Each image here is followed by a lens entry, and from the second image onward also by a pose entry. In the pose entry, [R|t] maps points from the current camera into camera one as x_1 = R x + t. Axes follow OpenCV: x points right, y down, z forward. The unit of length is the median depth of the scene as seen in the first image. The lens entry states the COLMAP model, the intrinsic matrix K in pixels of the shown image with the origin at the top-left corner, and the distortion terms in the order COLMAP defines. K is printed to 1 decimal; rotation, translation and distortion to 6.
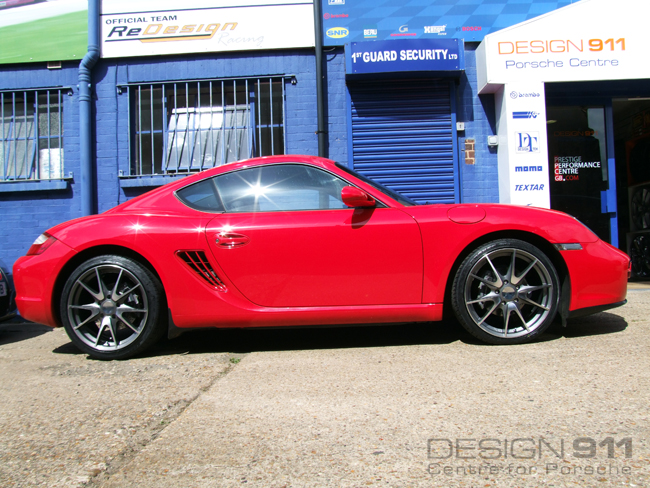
lens RADIAL K [[553.2, 0, 325.0], [0, 553.2, 244.0], [0, 0, 1]] dist [-0.150387, 0.153356]
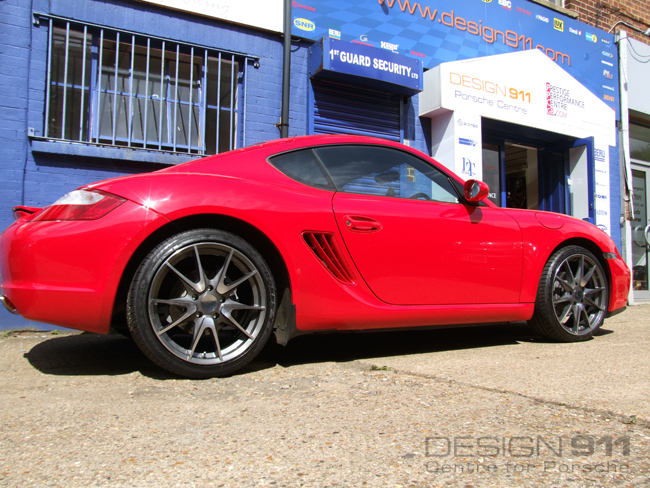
lens RADIAL K [[551.8, 0, 325.0], [0, 551.8, 244.0], [0, 0, 1]] dist [-0.144354, 0.139988]
pose [[0.862334, 0.073248, 0.501013, -0.392426], [-0.046173, 0.996734, -0.066251, 0.050240], [-0.504230, 0.033997, 0.862900, 0.189376]]
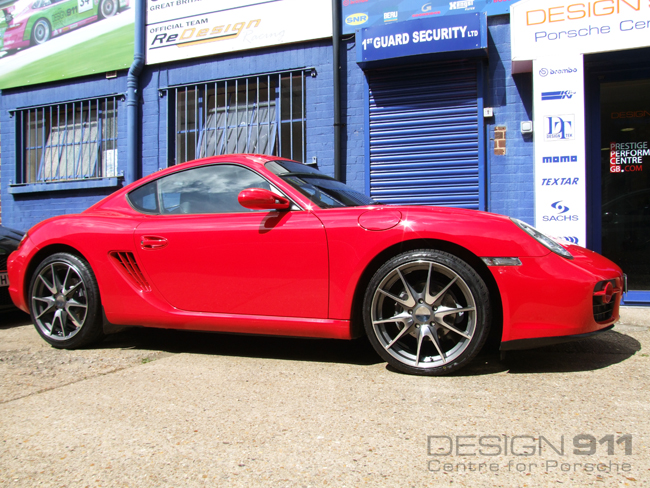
lens RADIAL K [[532.6, 0, 325.0], [0, 532.6, 244.0], [0, 0, 1]] dist [-0.150453, 0.139060]
pose [[0.950746, 0.025729, -0.308902, 0.264426], [-0.017011, 0.999378, 0.030885, -0.024100], [0.309504, -0.024109, 0.950592, 0.110367]]
